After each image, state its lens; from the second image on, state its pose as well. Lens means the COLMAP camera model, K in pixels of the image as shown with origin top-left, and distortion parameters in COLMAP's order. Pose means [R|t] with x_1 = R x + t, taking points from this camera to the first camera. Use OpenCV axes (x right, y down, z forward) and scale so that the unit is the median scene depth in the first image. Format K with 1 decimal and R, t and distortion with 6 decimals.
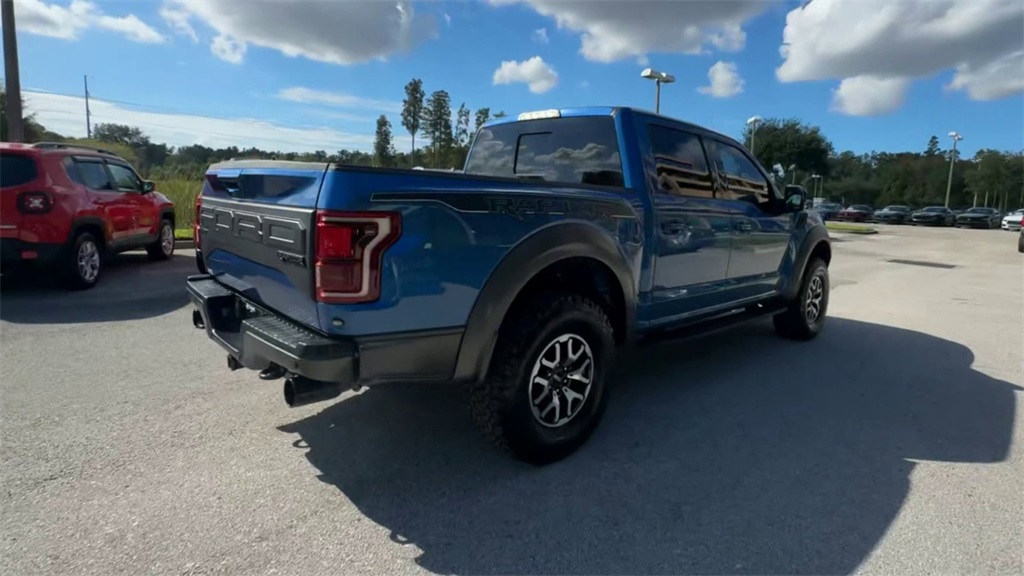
lens RADIAL K [[539.6, 0, 550.7], [0, 539.6, 260.9], [0, 0, 1]] dist [-0.001773, 0.000923]
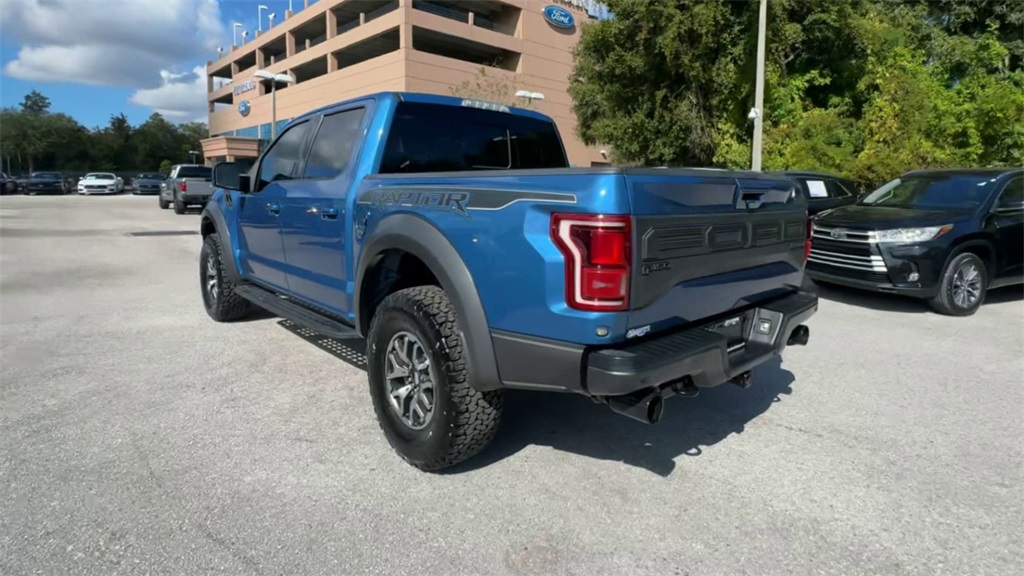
lens RADIAL K [[528.4, 0, 573.3], [0, 528.4, 235.0], [0, 0, 1]] dist [-0.005086, 0.001992]
pose [[-0.021422, -0.128577, 0.991468, -0.140633], [0.099353, 0.986513, 0.130081, -0.020874], [-0.994822, 0.101292, -0.008358, 0.121809]]
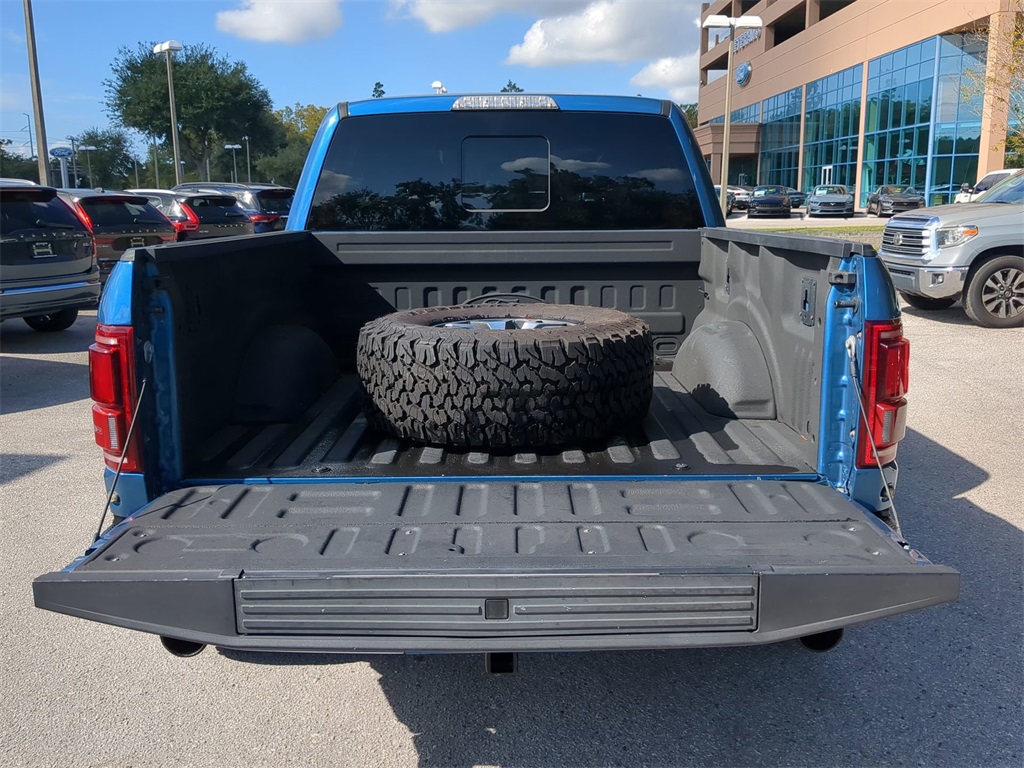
lens RADIAL K [[966.2, 0, 539.5], [0, 966.2, 386.1], [0, 0, 1]] dist [0.007056, 0.000000]
pose [[0.695456, -0.184435, 0.694496, -0.106274], [0.120771, 0.982752, 0.140048, -0.016139], [-0.708347, -0.013523, 0.705735, 0.034756]]
